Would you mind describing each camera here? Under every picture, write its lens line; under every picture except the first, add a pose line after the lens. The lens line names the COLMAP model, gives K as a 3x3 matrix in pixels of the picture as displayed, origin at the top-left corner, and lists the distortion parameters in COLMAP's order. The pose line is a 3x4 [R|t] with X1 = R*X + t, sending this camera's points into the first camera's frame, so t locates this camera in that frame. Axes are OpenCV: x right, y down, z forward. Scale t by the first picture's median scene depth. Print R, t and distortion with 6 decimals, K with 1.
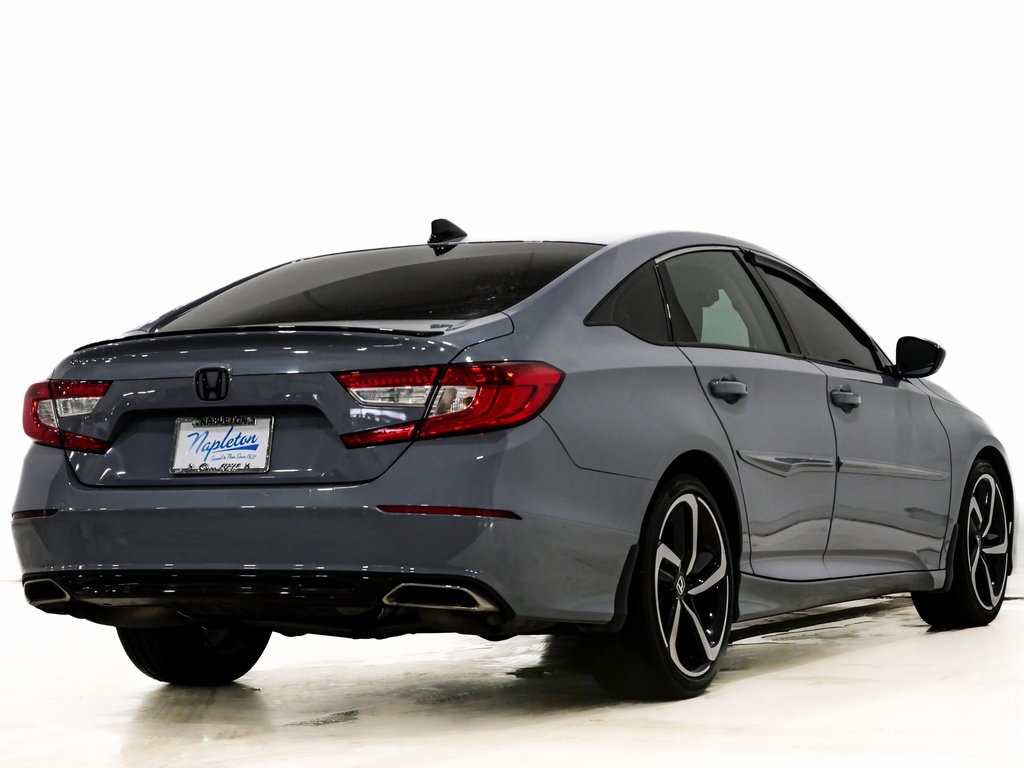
lens RADIAL K [[2695.1, 0, 515.0], [0, 2695.1, 387.9], [0, 0, 1]] dist [0.073829, 0.000000]
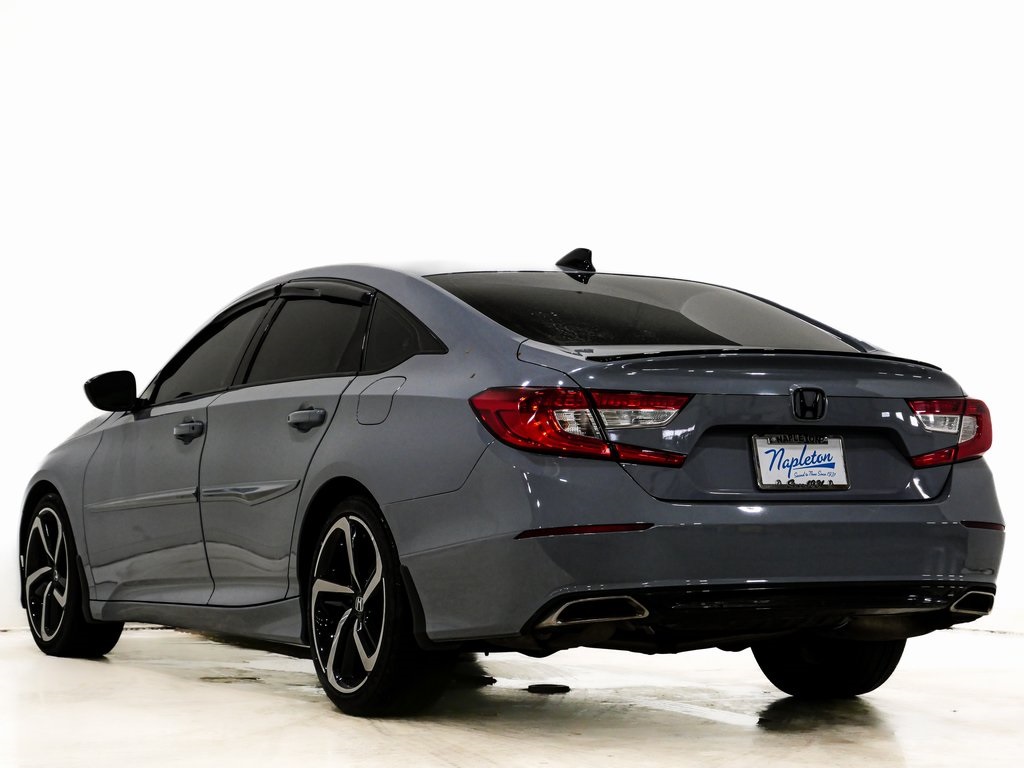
lens RADIAL K [[2646.2, 0, 514.6], [0, 2646.2, 382.8], [0, 0, 1]] dist [0.240658, 0.000000]
pose [[0.544802, 0.050871, 0.837020, -1.026215], [-0.030761, 0.998699, -0.040675, 0.035579], [-0.838000, -0.003588, 0.545658, 0.535431]]
